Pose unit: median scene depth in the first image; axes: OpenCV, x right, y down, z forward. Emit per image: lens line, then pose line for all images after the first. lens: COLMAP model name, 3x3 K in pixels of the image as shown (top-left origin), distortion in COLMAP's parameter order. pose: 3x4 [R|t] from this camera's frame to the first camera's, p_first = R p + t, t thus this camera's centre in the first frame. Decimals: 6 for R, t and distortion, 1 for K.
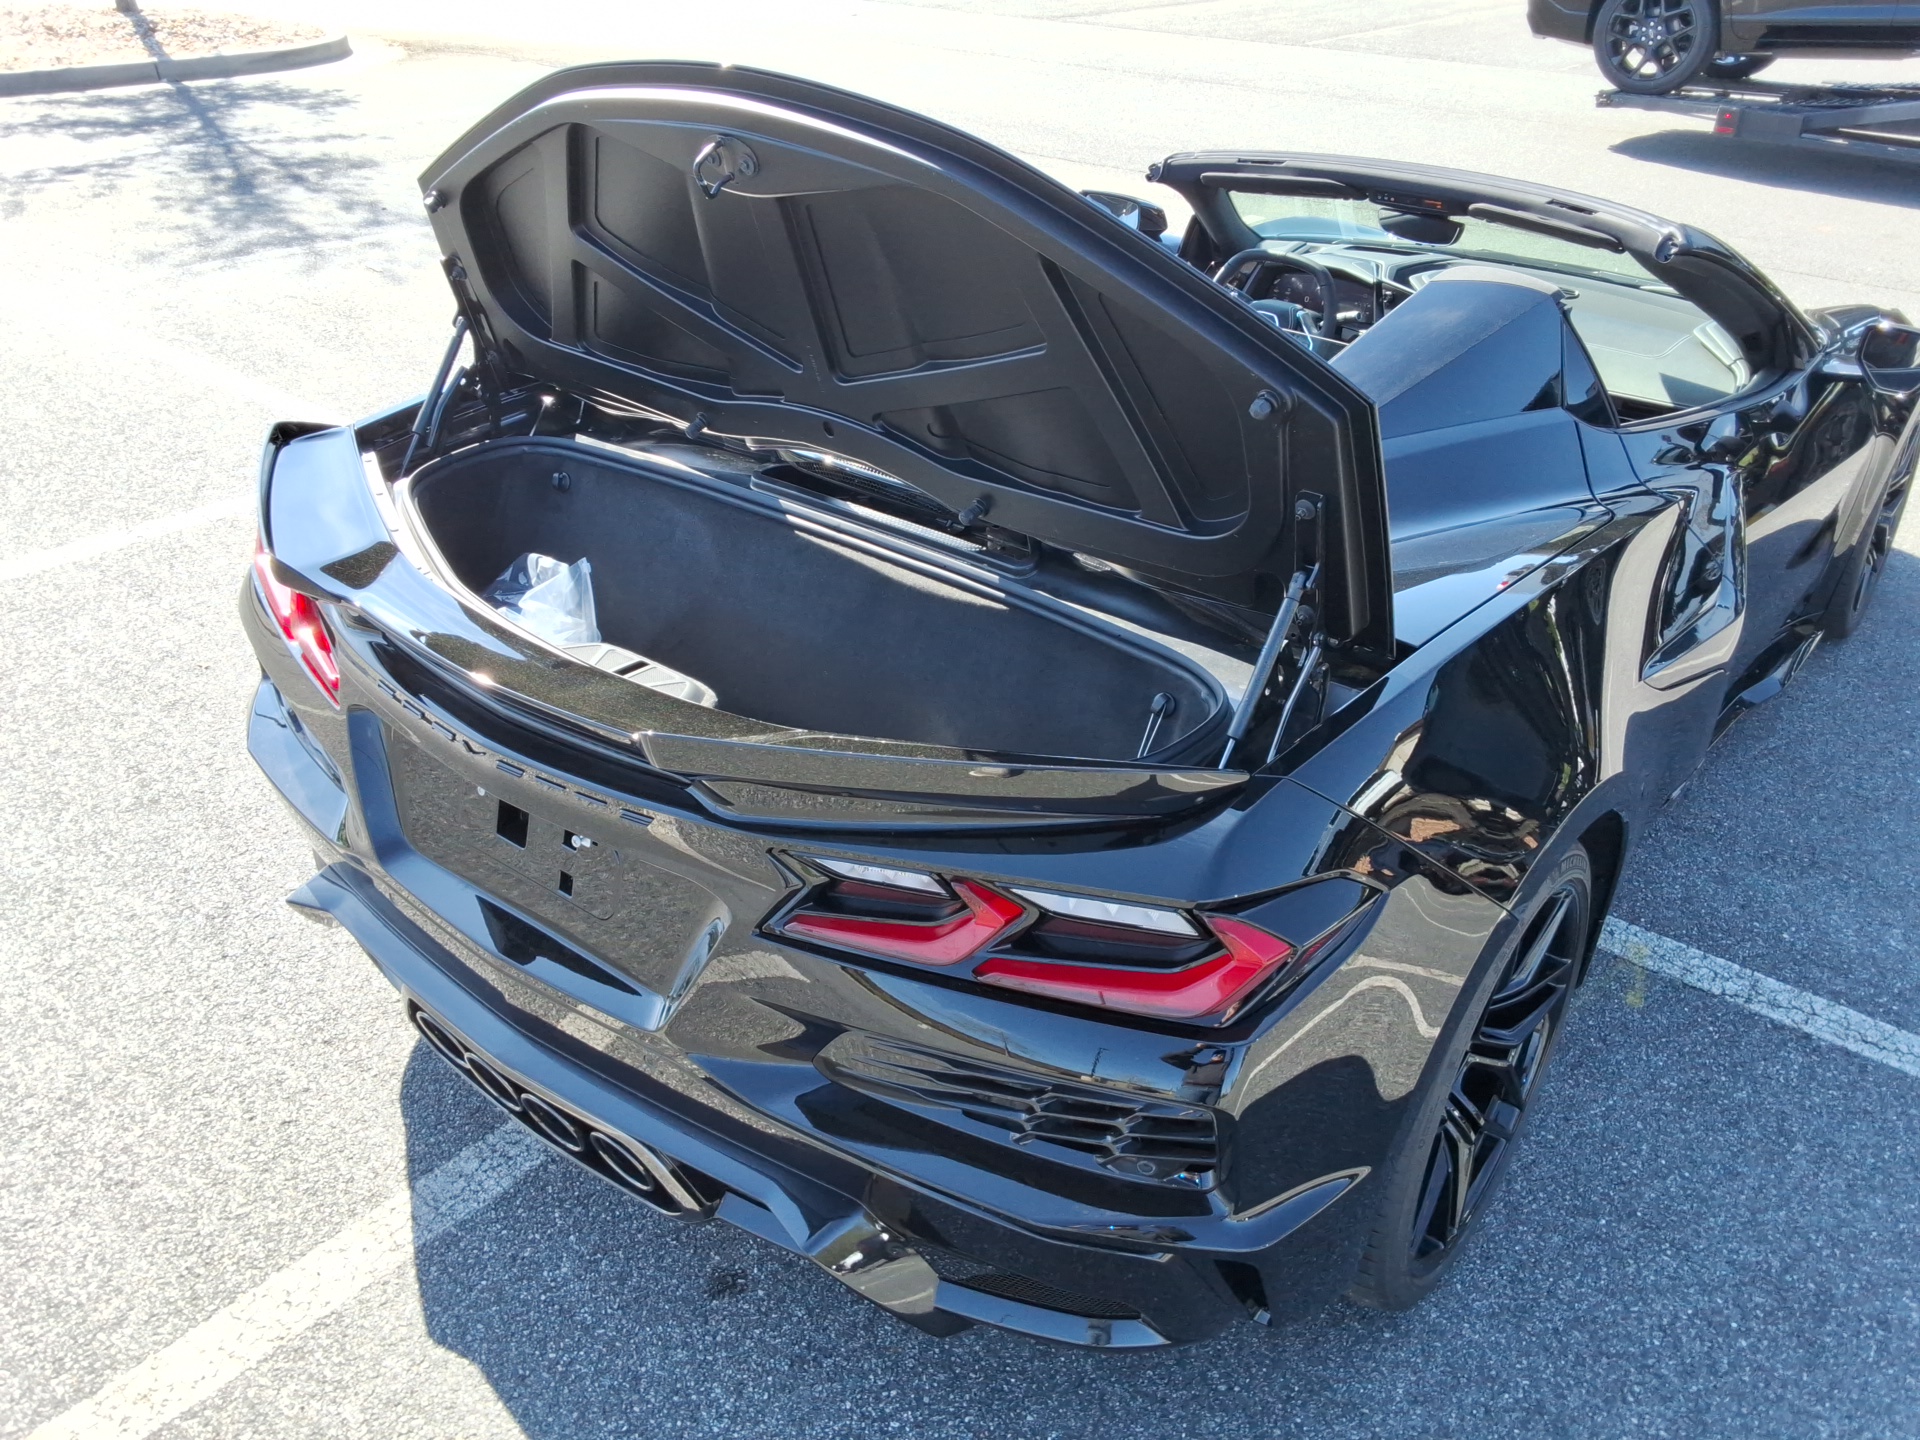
lens RADIAL K [[1533.7, 0, 970.4], [0, 1533.7, 696.4], [0, 0, 1]] dist [0.089058, -0.138184]
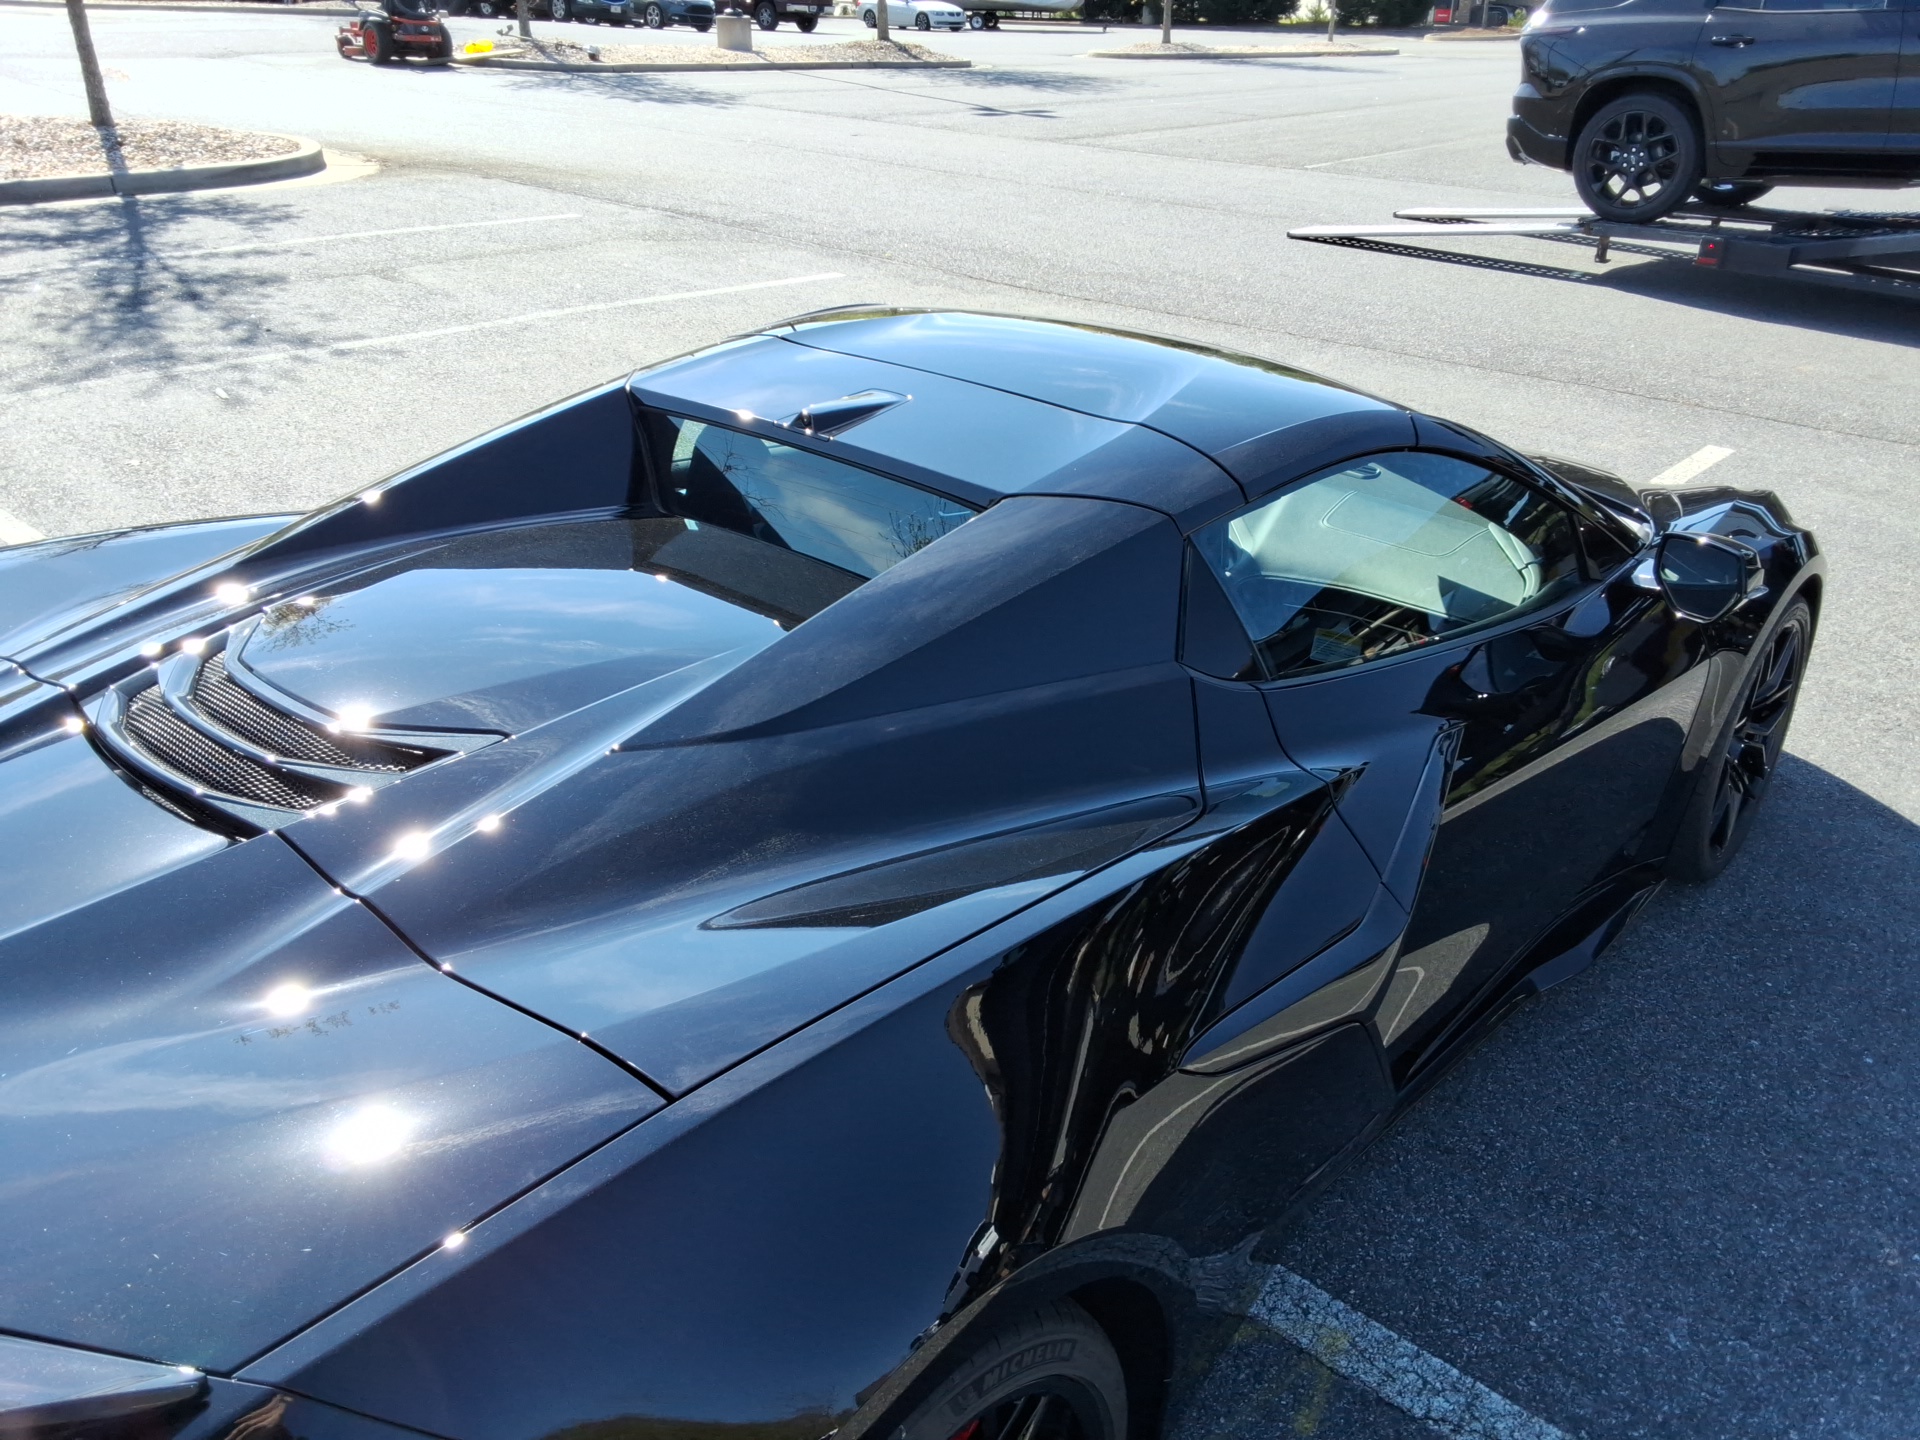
lens RADIAL K [[1533.7, 0, 970.0], [0, 1533.7, 699.5], [0, 0, 1]] dist [0.089058, -0.138184]
pose [[0.999048, 0.021288, -0.038079, 0.272359], [-0.023634, 0.997780, -0.062254, -0.101376], [0.036669, 0.063095, 0.997334, 0.204766]]
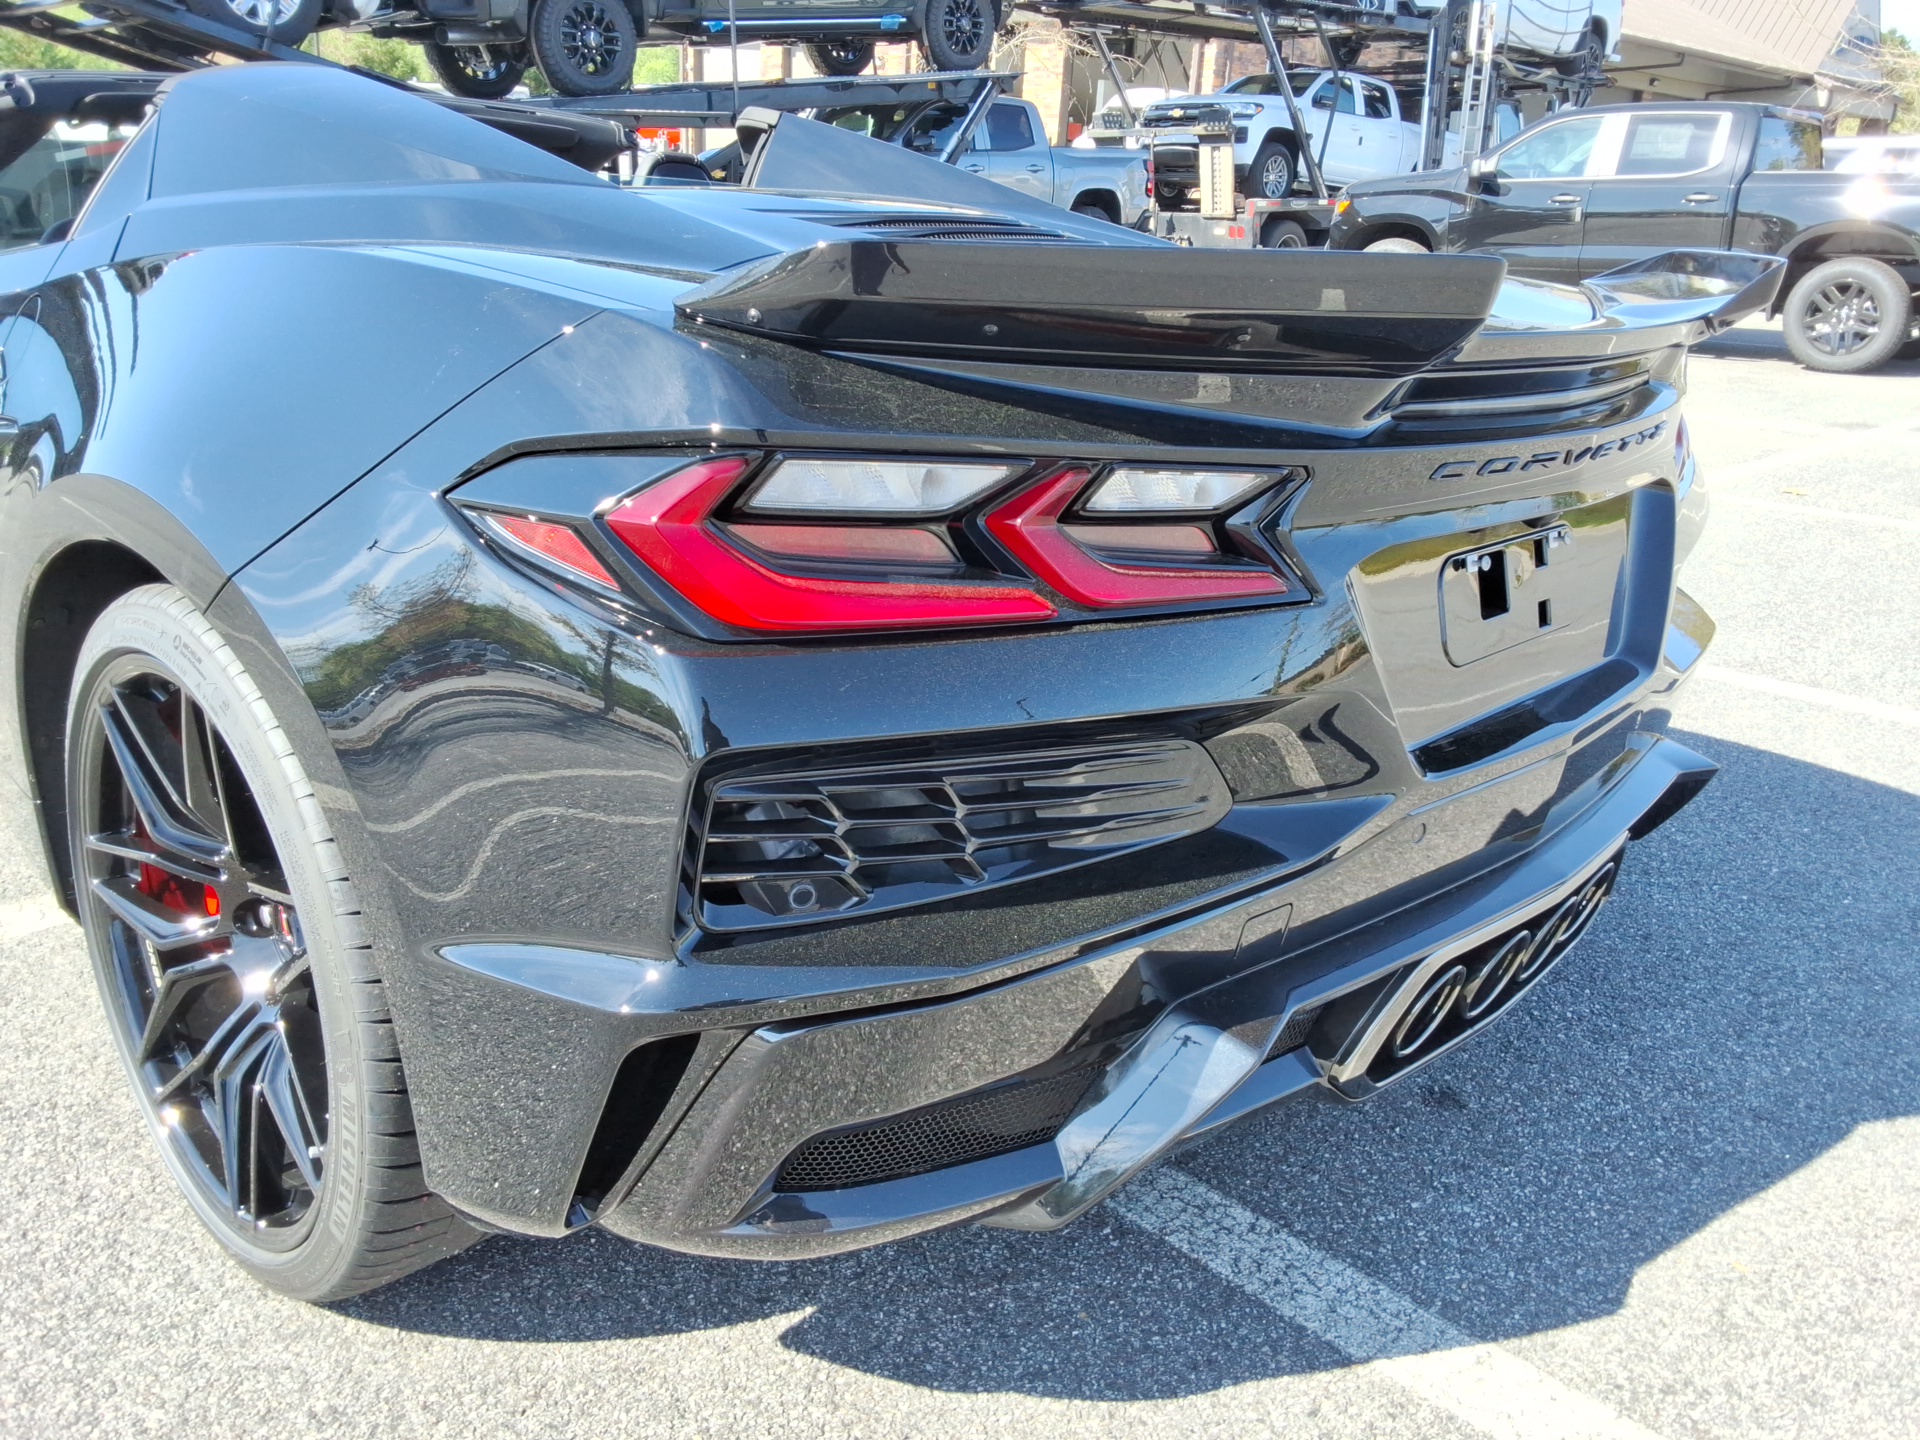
lens RADIAL K [[1533.7, 0, 968.1], [0, 1533.7, 715.5], [0, 0, 1]] dist [0.089058, -0.138184]
pose [[0.094073, -0.332973, 0.938232, -0.702228], [0.439189, 0.859634, 0.261043, -0.119254], [-0.893456, 0.387504, 0.227107, 0.712424]]
